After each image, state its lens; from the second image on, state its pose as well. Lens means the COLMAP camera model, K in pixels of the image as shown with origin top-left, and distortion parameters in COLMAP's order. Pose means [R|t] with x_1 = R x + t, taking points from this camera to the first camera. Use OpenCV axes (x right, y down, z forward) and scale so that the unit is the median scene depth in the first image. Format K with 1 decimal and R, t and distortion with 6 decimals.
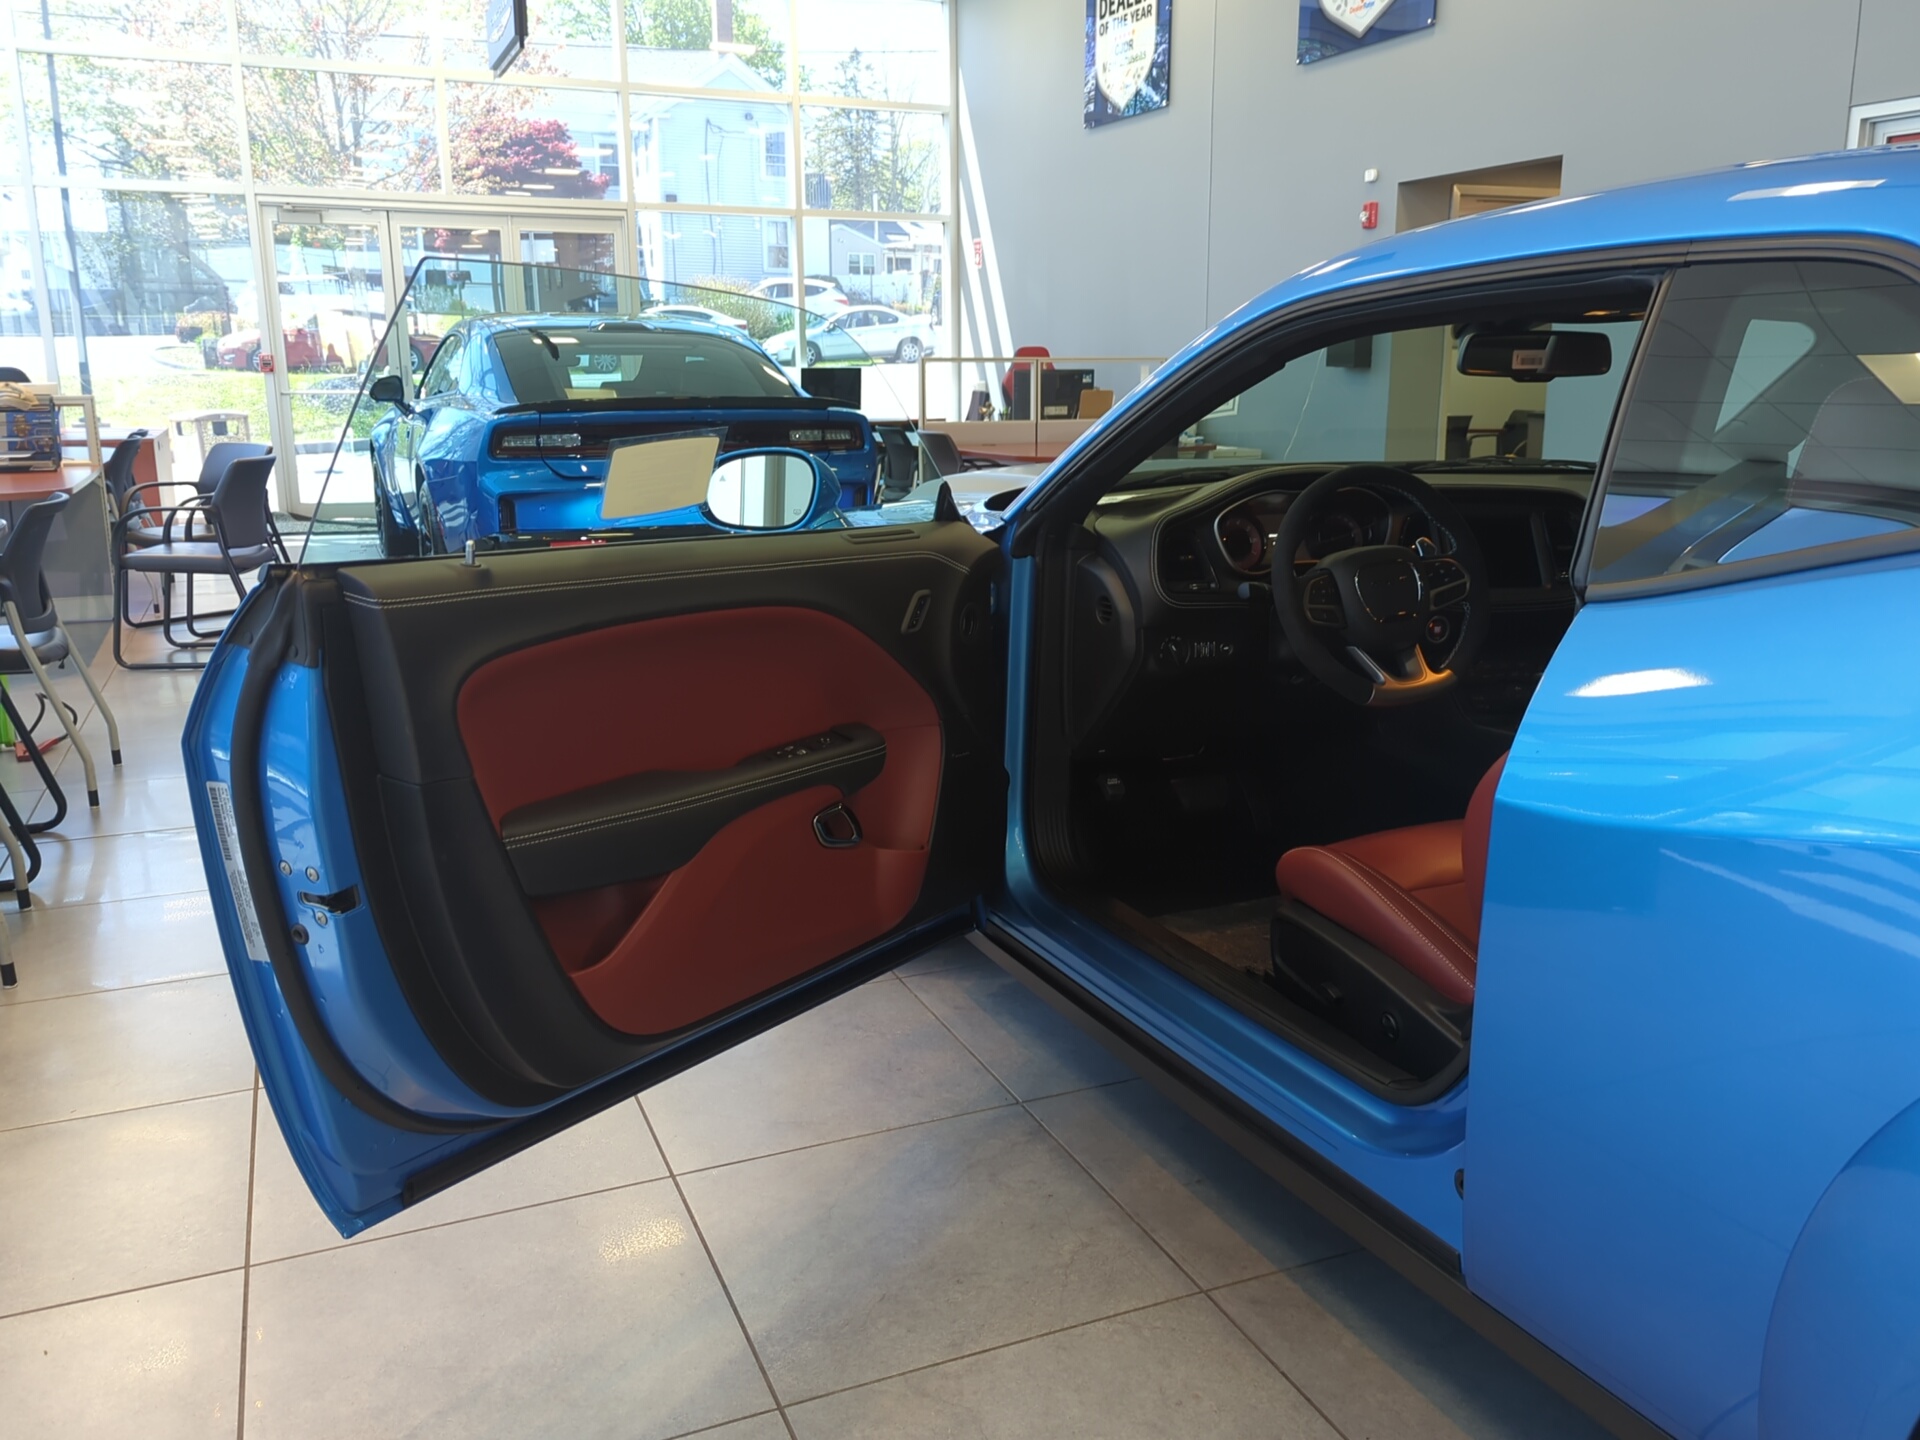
lens RADIAL K [[1540.6, 0, 959.4], [0, 1540.6, 715.2], [0, 0, 1]] dist [0.060055, -0.065321]
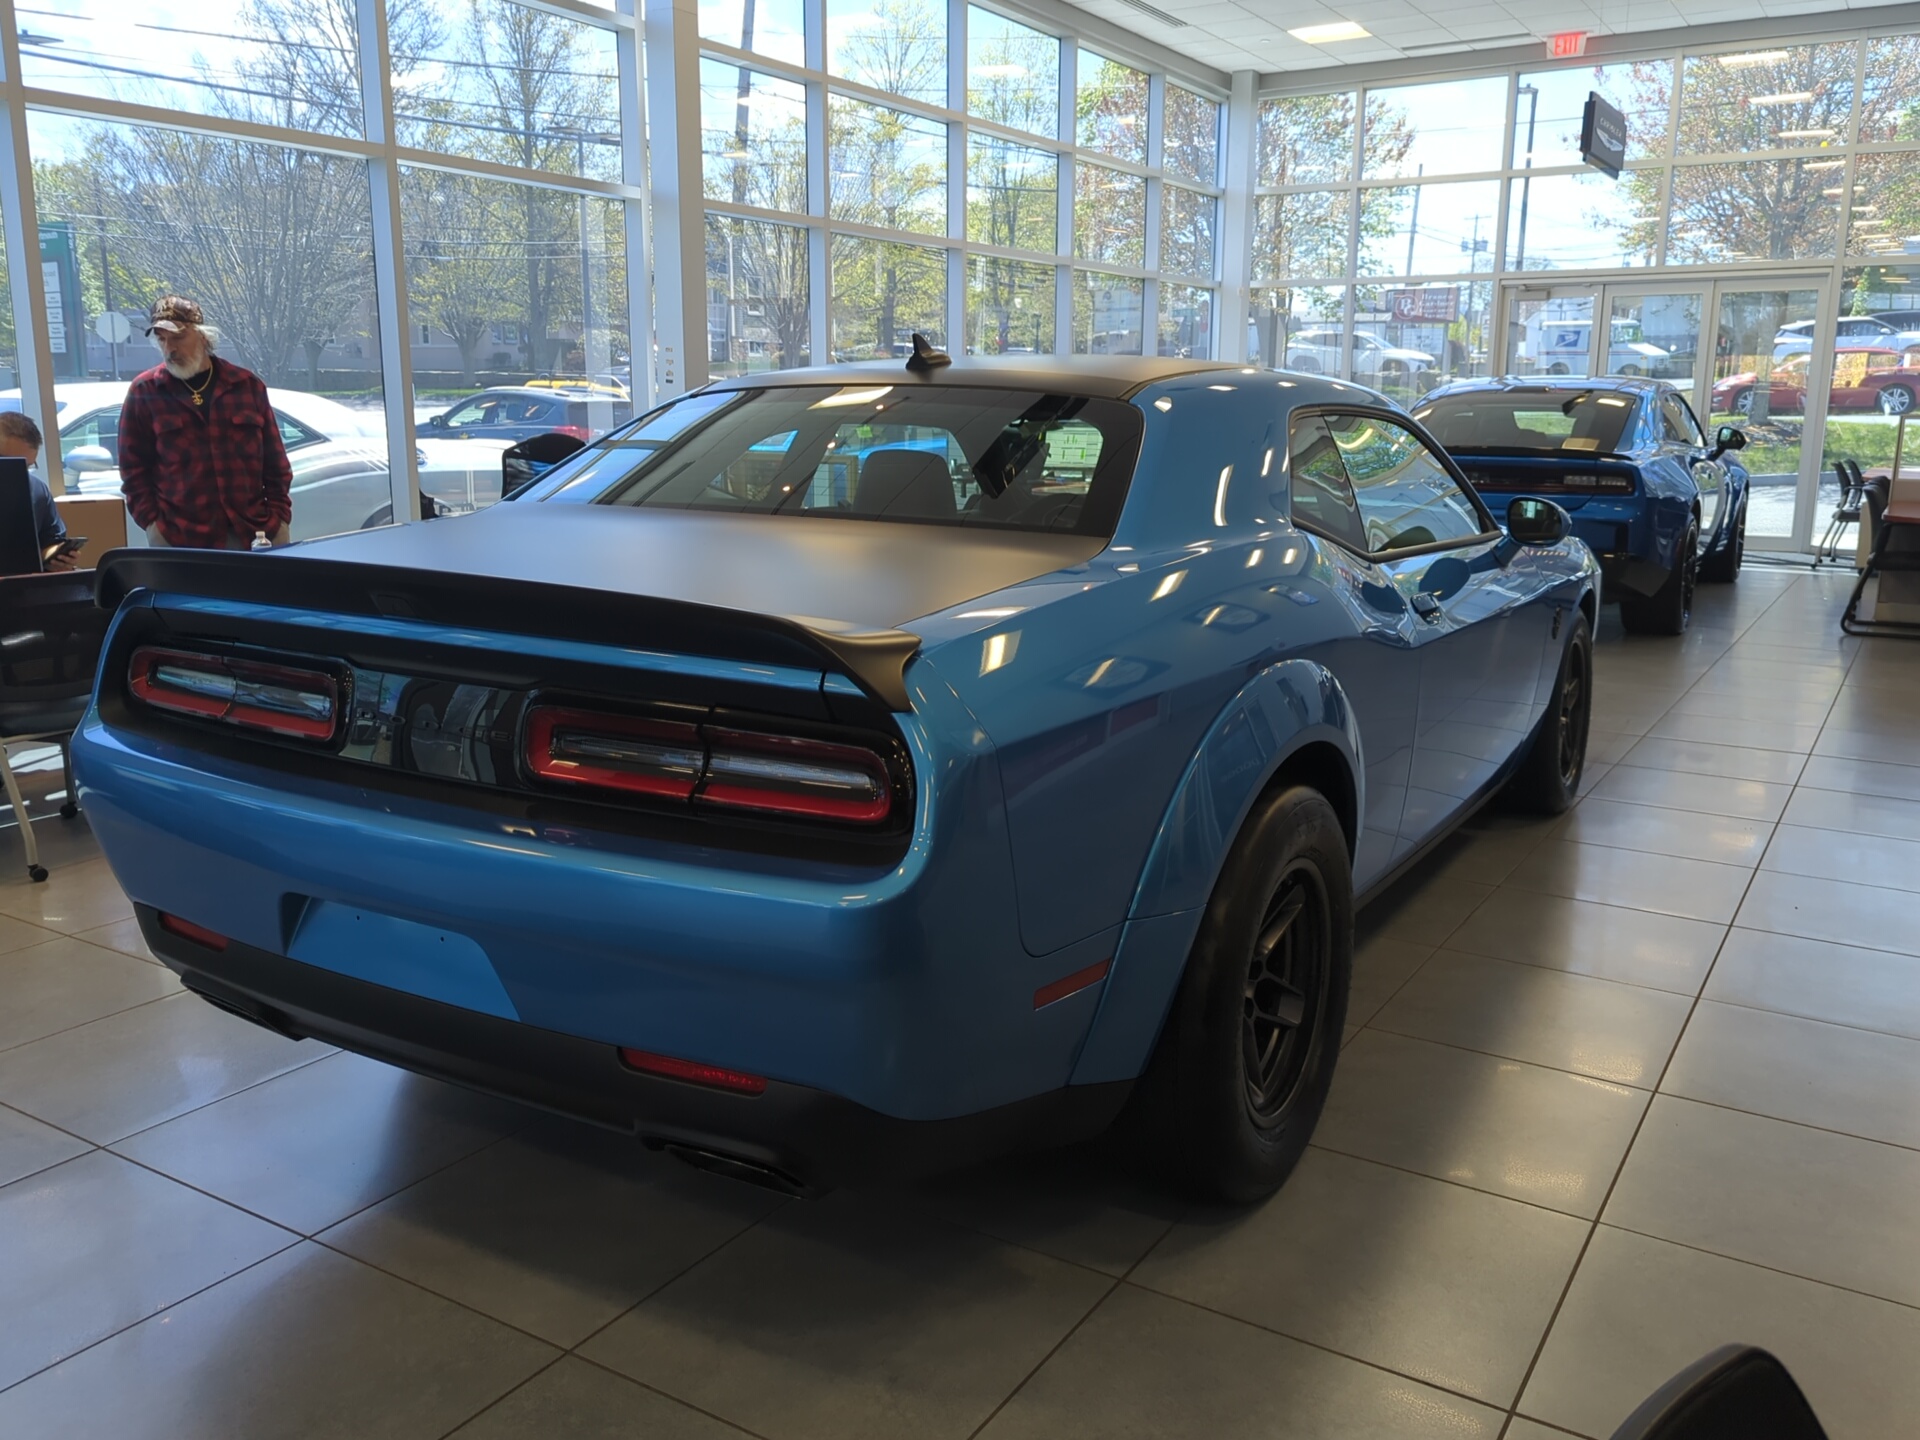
lens RADIAL K [[1587.1, 0, 960.0], [0, 1587.1, 720.0], [0, 0, 1]] dist [0.030635, -0.004745]
pose [[0.562922, 0.171692, -0.808481, 0.169147], [-0.190123, 0.978853, 0.075496, -0.000585], [0.804346, 0.111212, 0.583660, -0.024223]]
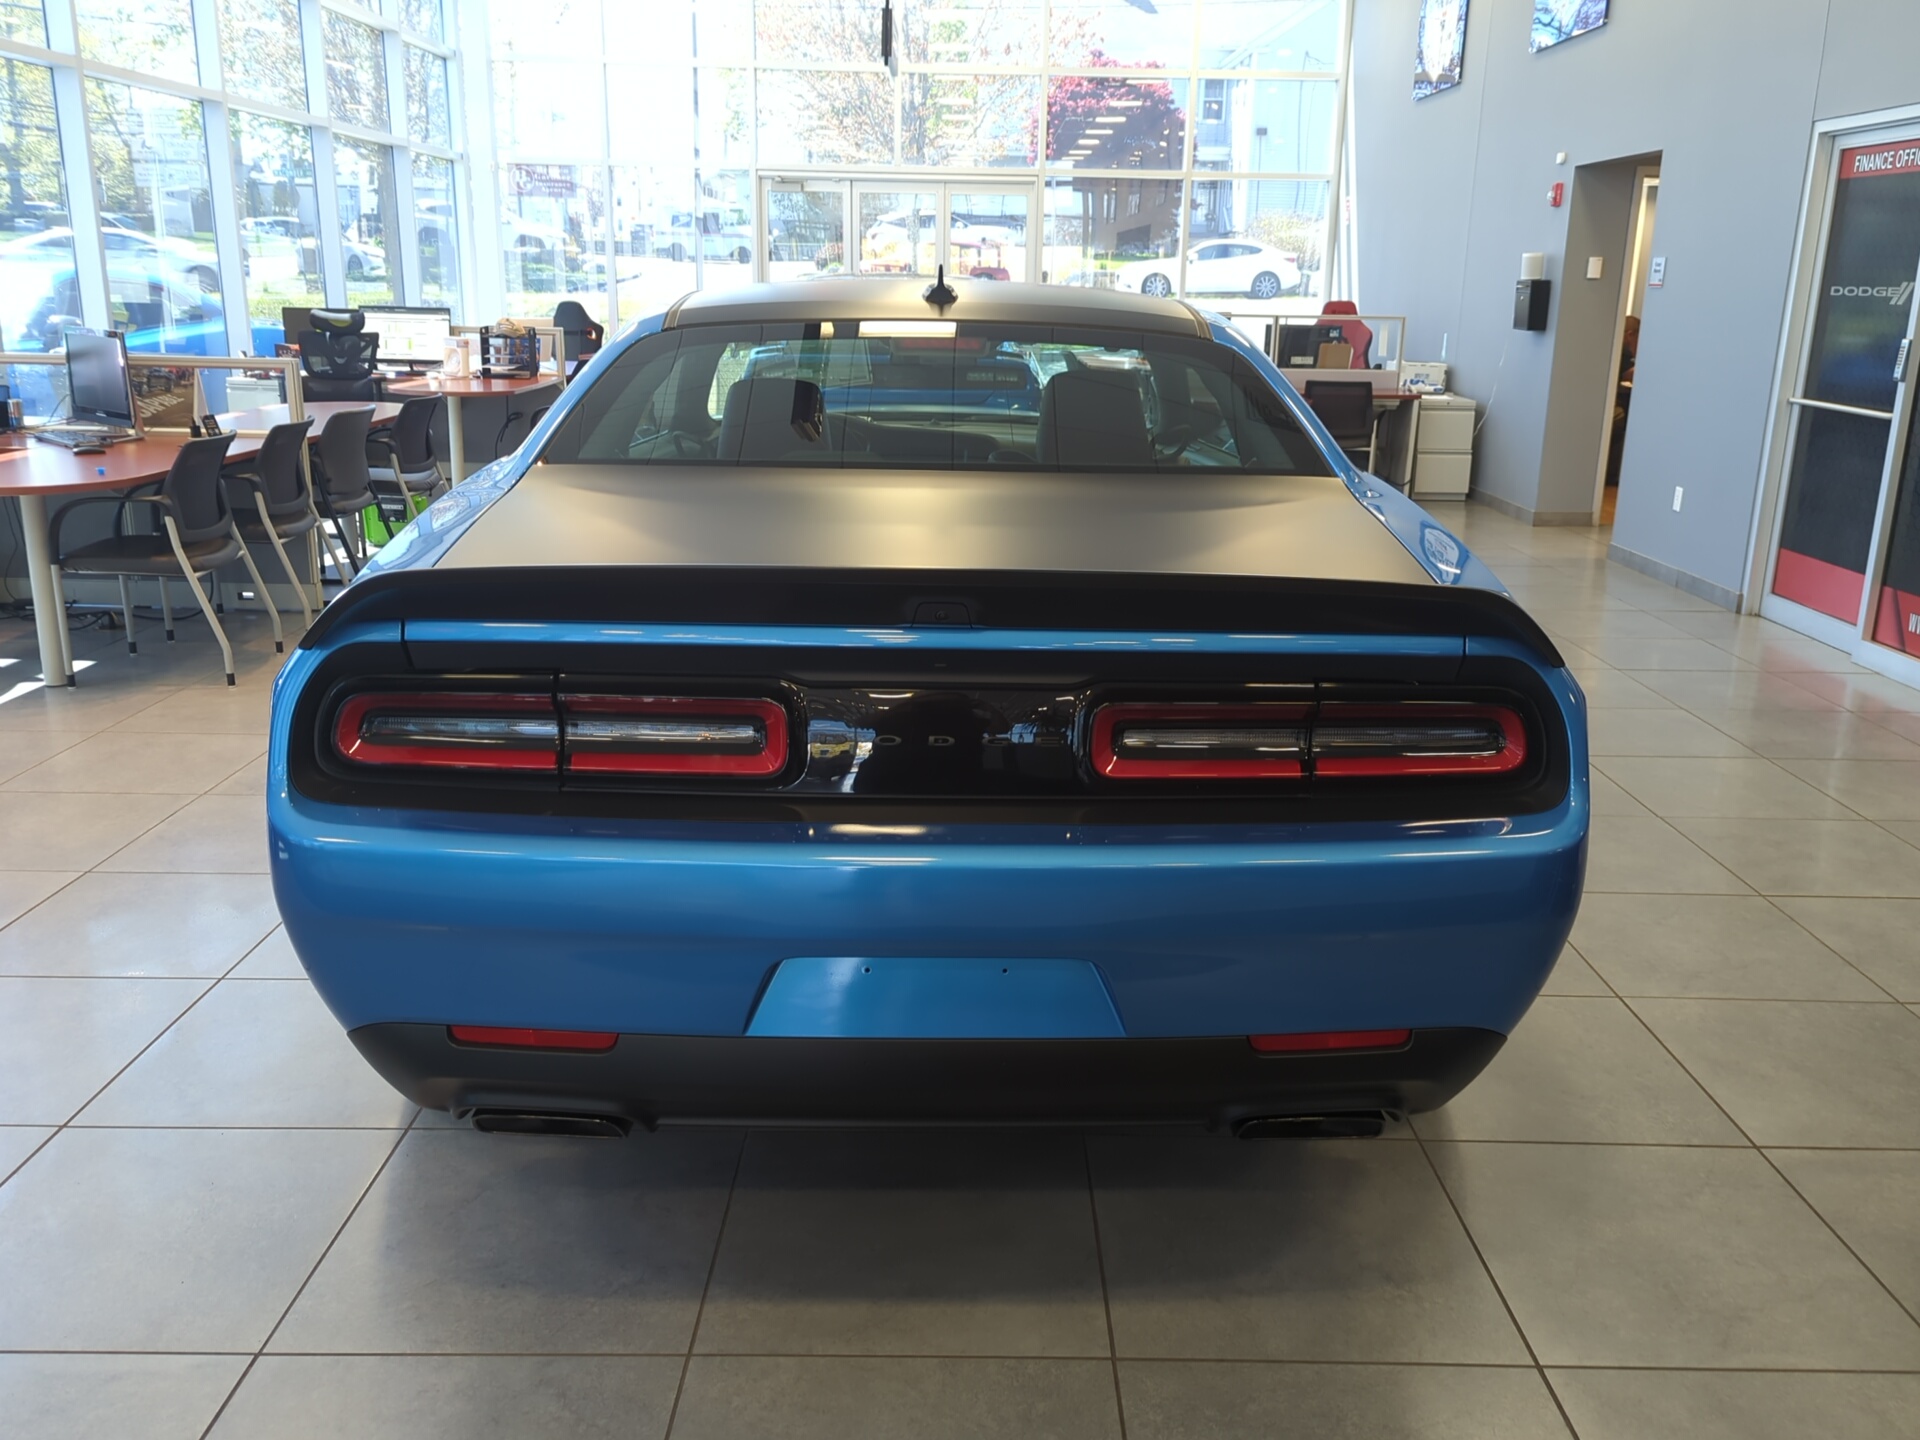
lens RADIAL K [[1568.2, 0, 960.0], [0, 1568.2, 720.0], [0, 0, 1]] dist [0.033003, -0.037651]
pose [[0.913247, 0.128417, -0.386639, 0.114545], [-0.110138, 0.991507, 0.069168, 0.005272], [0.392237, -0.020584, 0.919634, -0.064649]]
